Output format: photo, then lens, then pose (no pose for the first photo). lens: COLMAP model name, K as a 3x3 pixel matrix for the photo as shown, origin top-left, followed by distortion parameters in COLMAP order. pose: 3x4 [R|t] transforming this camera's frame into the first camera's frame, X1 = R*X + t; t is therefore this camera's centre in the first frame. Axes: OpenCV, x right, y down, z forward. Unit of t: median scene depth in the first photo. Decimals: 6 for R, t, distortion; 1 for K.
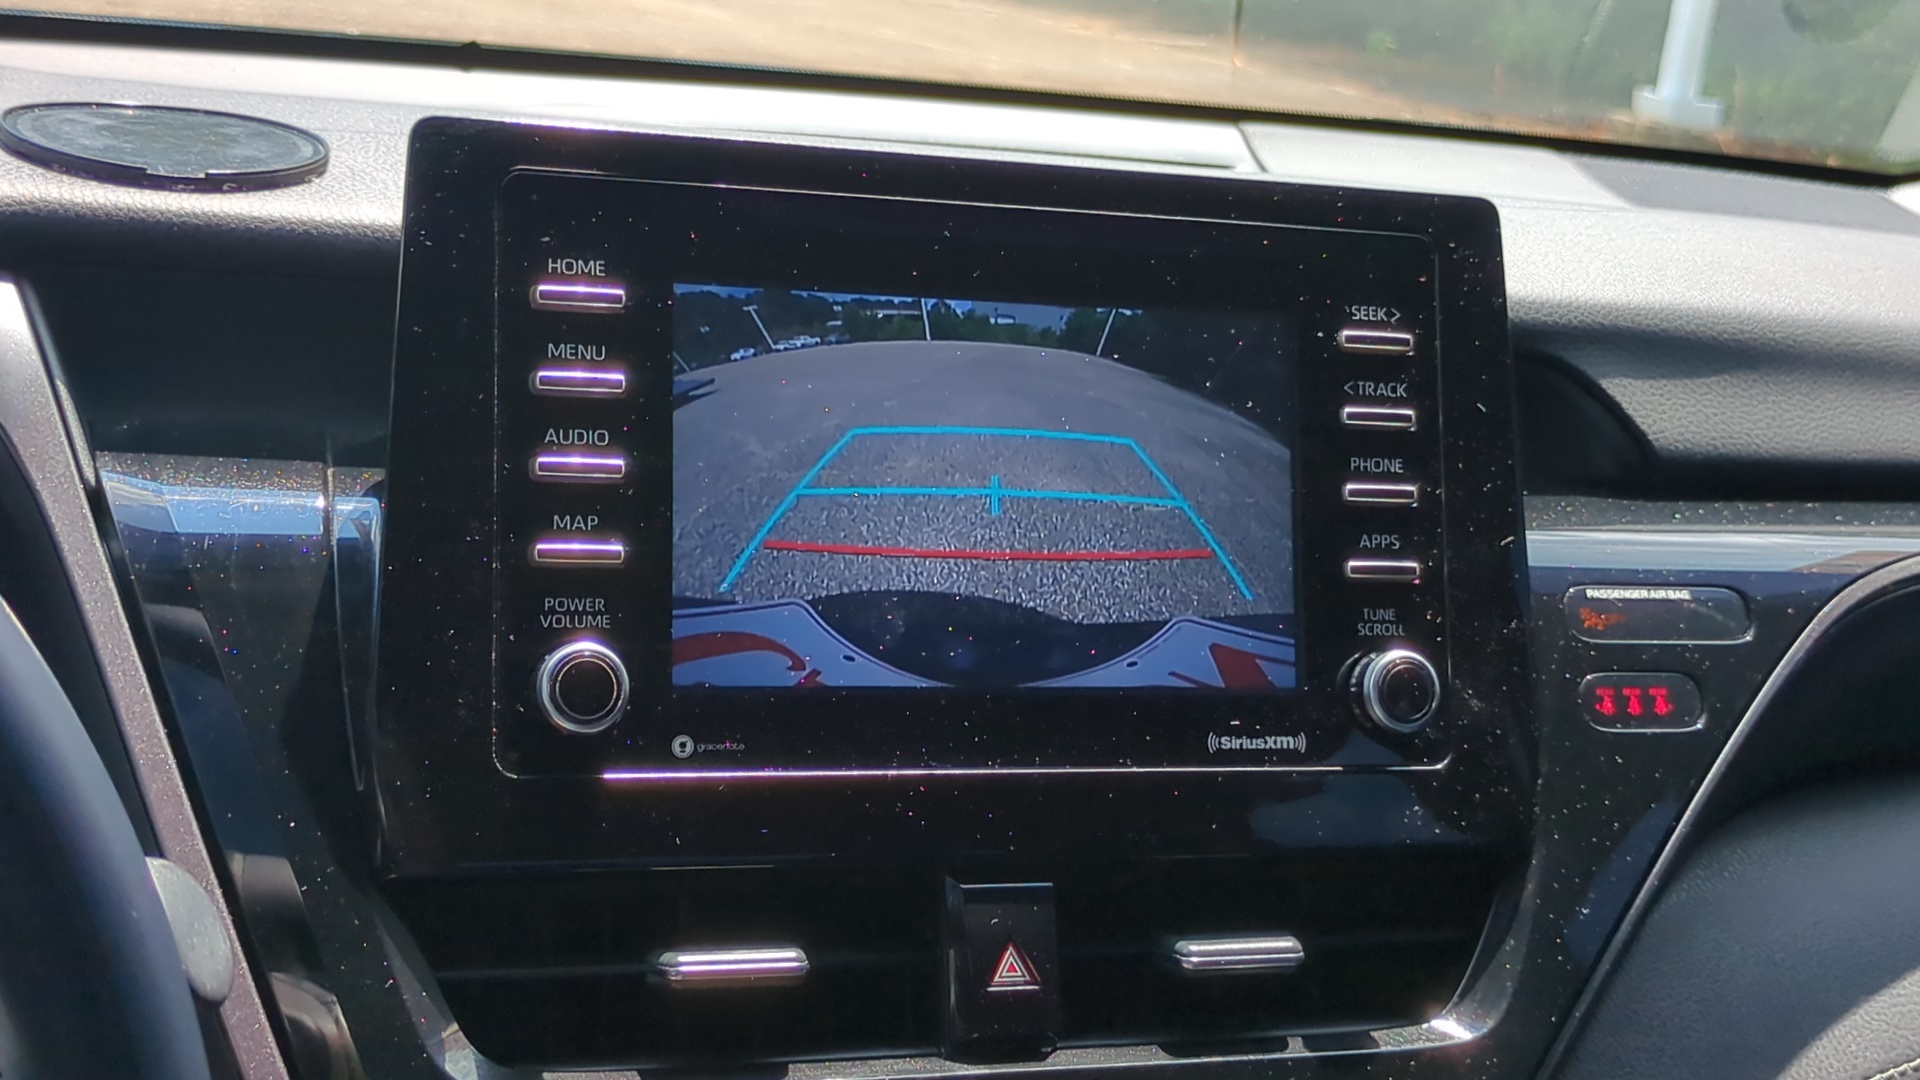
lens RADIAL K [[2546.2, 0, 953.0], [0, 2546.2, 522.3], [0, 0, 1]] dist [0.058613, -0.020506]
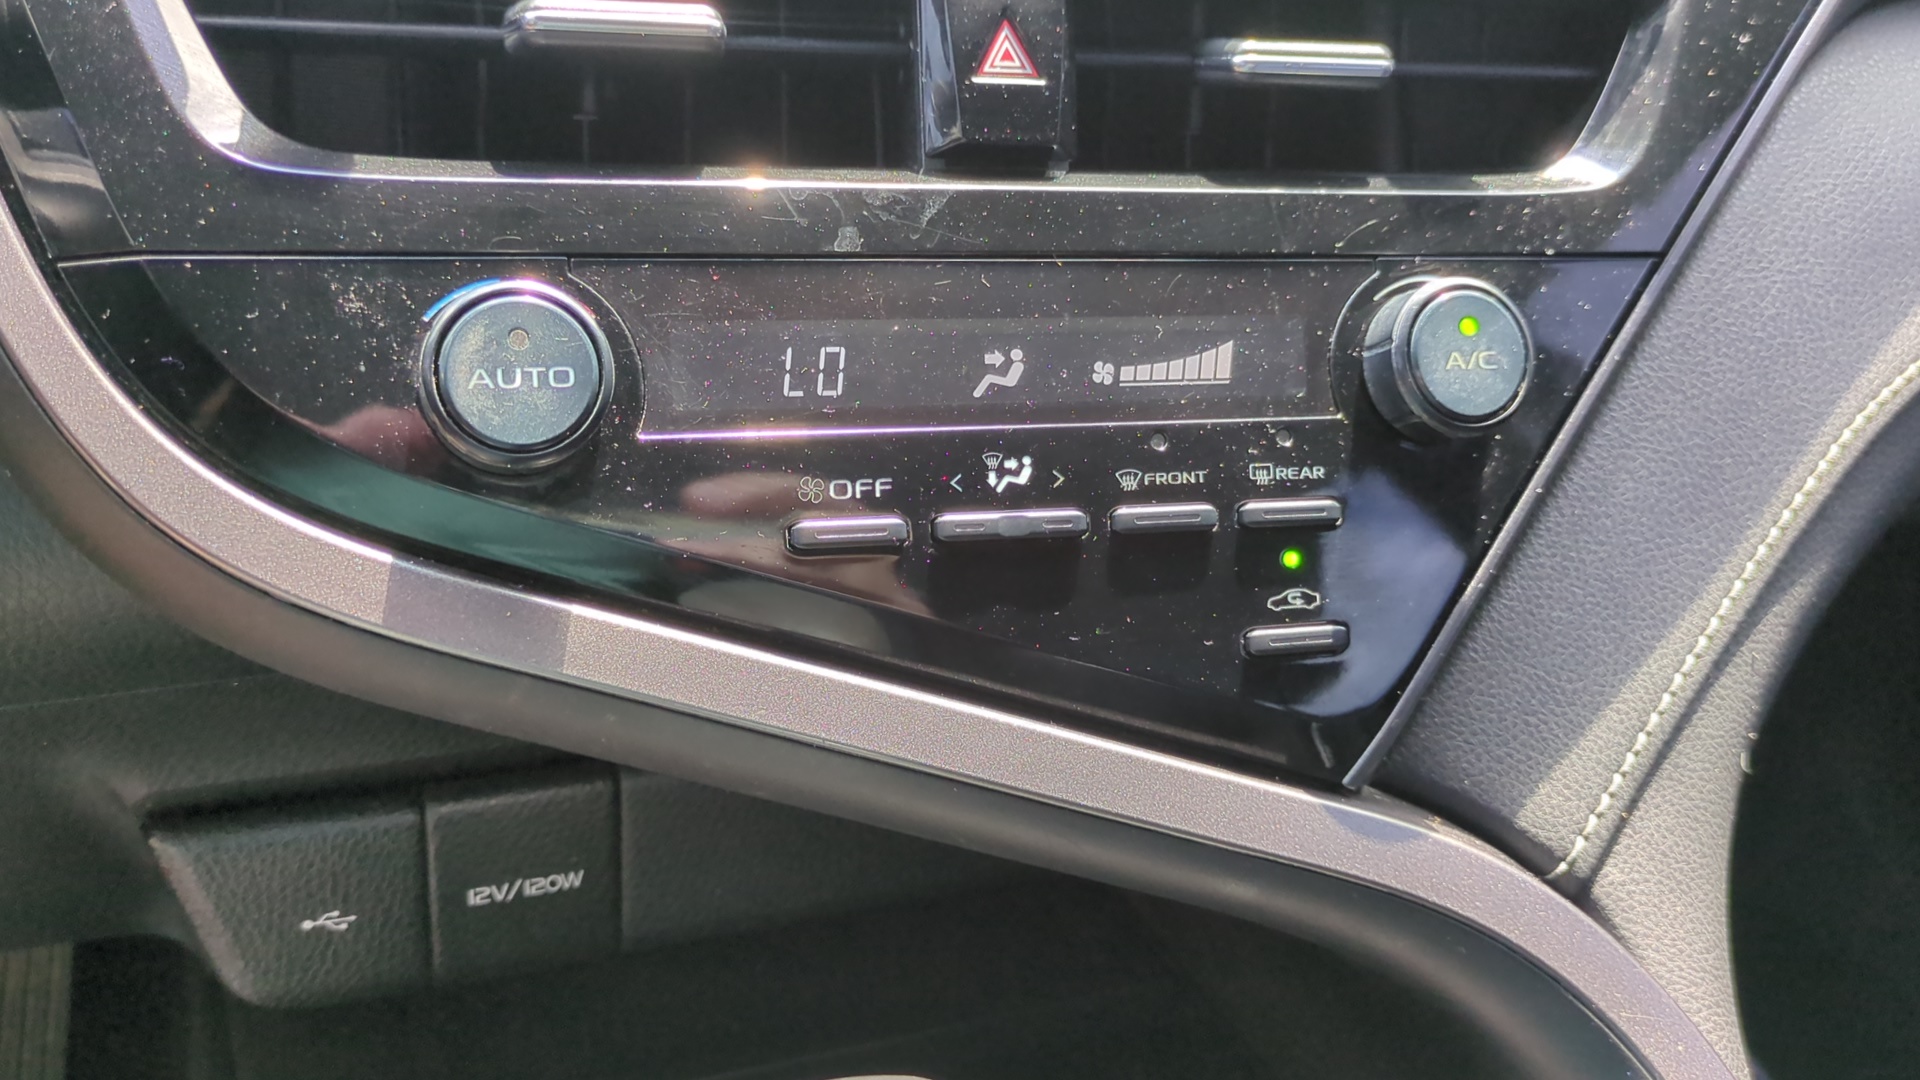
lens RADIAL K [[1775.4, 0, 960.0], [0, 1775.4, 540.0], [0, 0, 1]] dist [0.068529, -0.156174]
pose [[0.999036, -0.005502, -0.043545, 0.029275], [0.013413, 0.982922, 0.183534, 0.205338], [0.041792, -0.183941, 0.982048, 0.432154]]
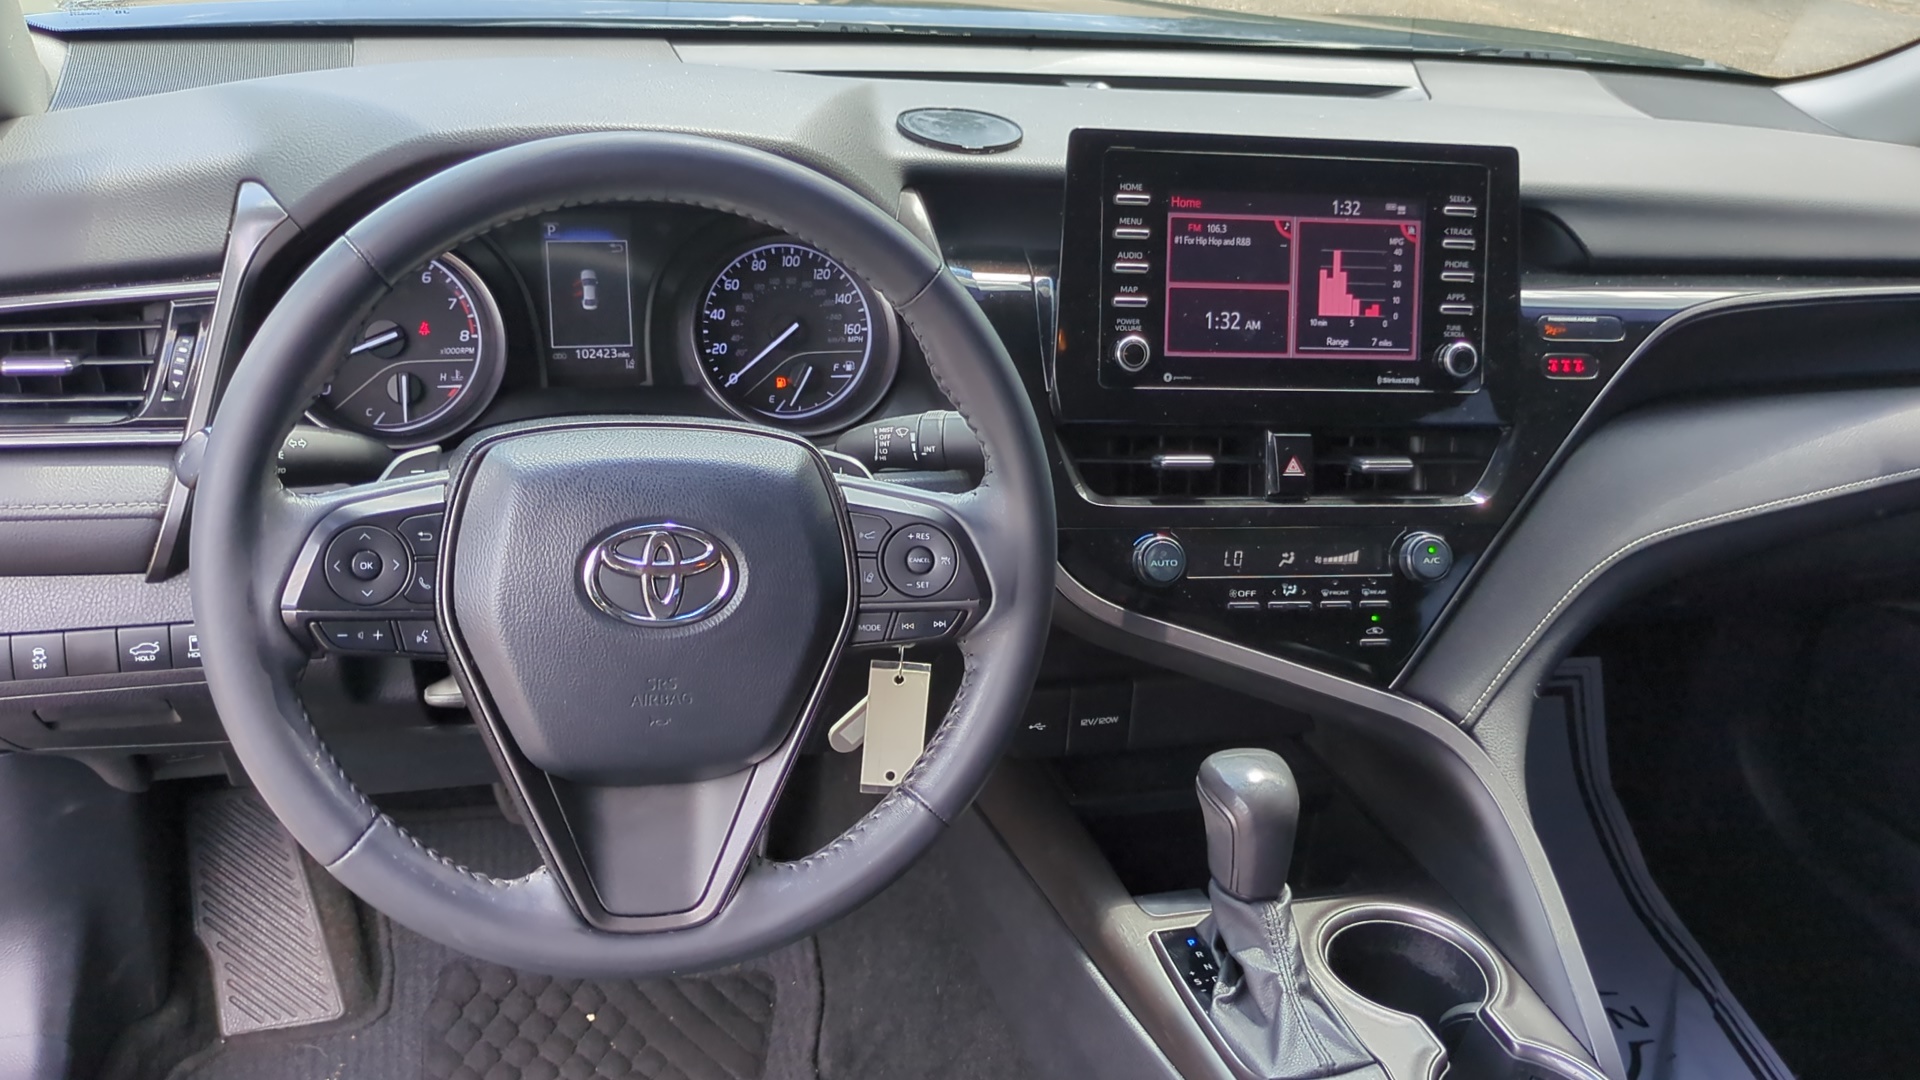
lens RADIAL K [[1775.4, 0, 960.0], [0, 1775.4, 540.0], [0, 0, 1]] dist [0.068529, -0.156174]
pose [[0.990576, 0.032152, -0.133139, -0.063646], [-0.008604, 0.984745, 0.173791, -0.055509], [0.136696, -0.171008, 0.975741, -0.742528]]
